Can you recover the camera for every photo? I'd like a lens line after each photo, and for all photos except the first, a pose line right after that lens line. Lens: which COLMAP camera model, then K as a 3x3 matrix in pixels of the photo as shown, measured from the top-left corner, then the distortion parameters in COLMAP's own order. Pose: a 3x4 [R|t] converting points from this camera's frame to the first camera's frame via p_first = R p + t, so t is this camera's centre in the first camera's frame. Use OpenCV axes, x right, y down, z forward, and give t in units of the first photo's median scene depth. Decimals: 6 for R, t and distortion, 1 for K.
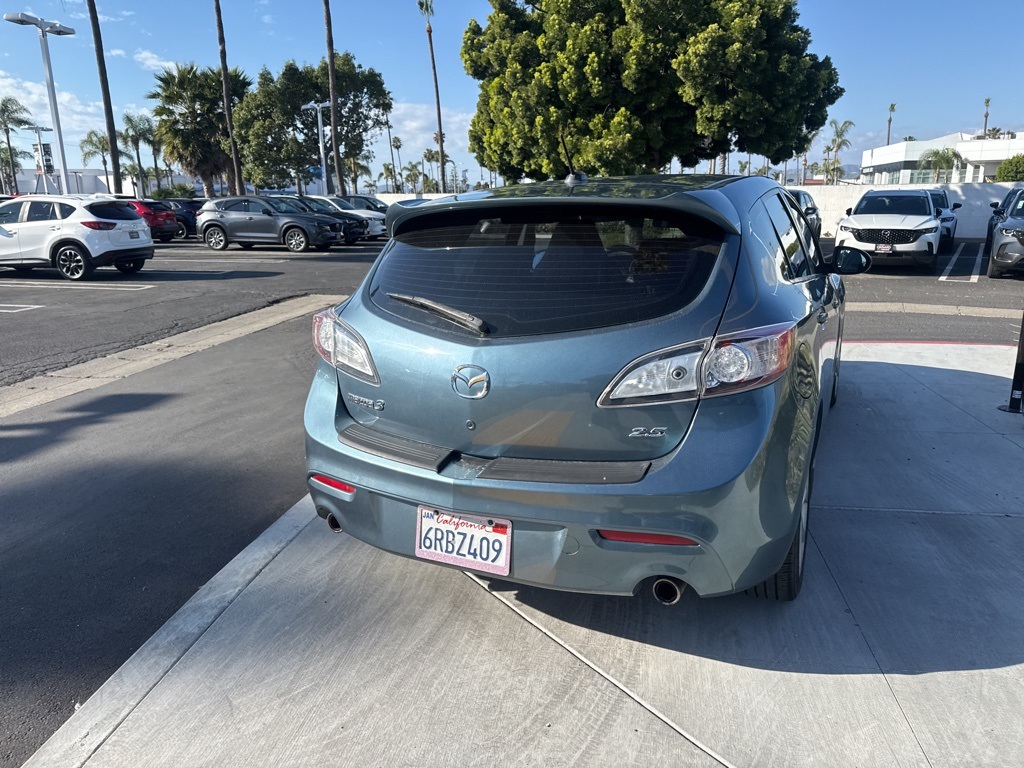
lens RADIAL K [[721.9, 0, 509.3], [0, 721.9, 396.5], [0, 0, 1]] dist [0.032729, -0.039163]
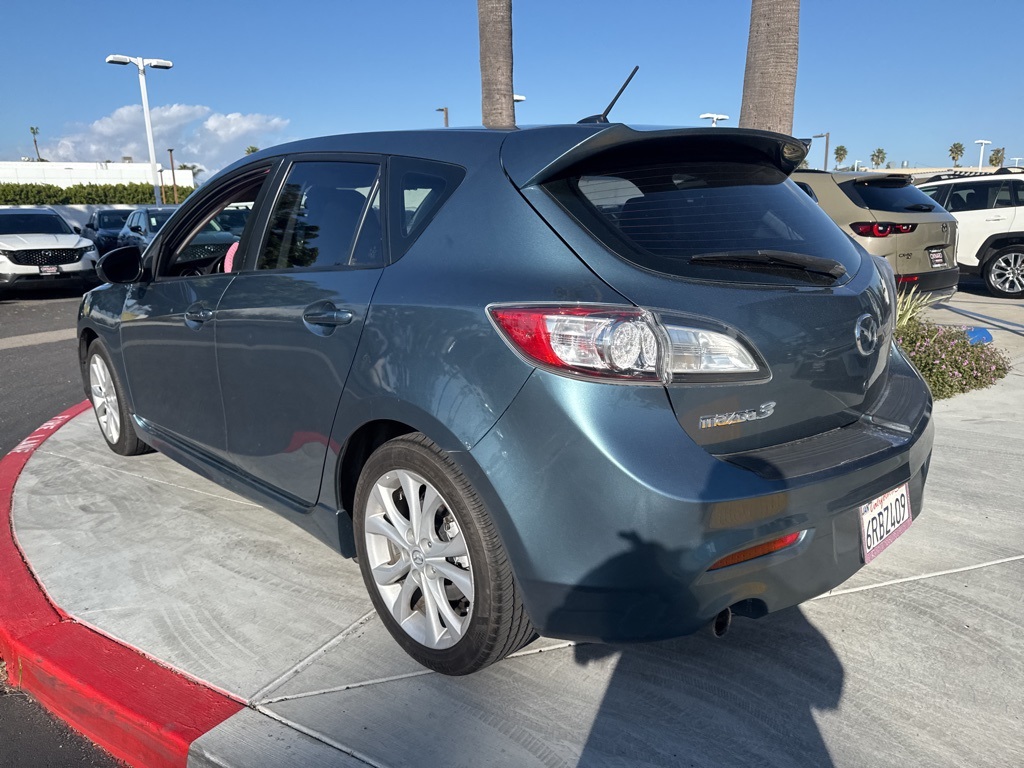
lens RADIAL K [[730.1, 0, 509.2], [0, 730.1, 388.9], [0, 0, 1]] dist [0.011550, -0.009456]
pose [[0.351406, -0.212232, 0.911851, -0.143828], [0.258677, 0.958062, 0.123300, -0.024991], [-0.899778, 0.192547, 0.391568, 0.149025]]
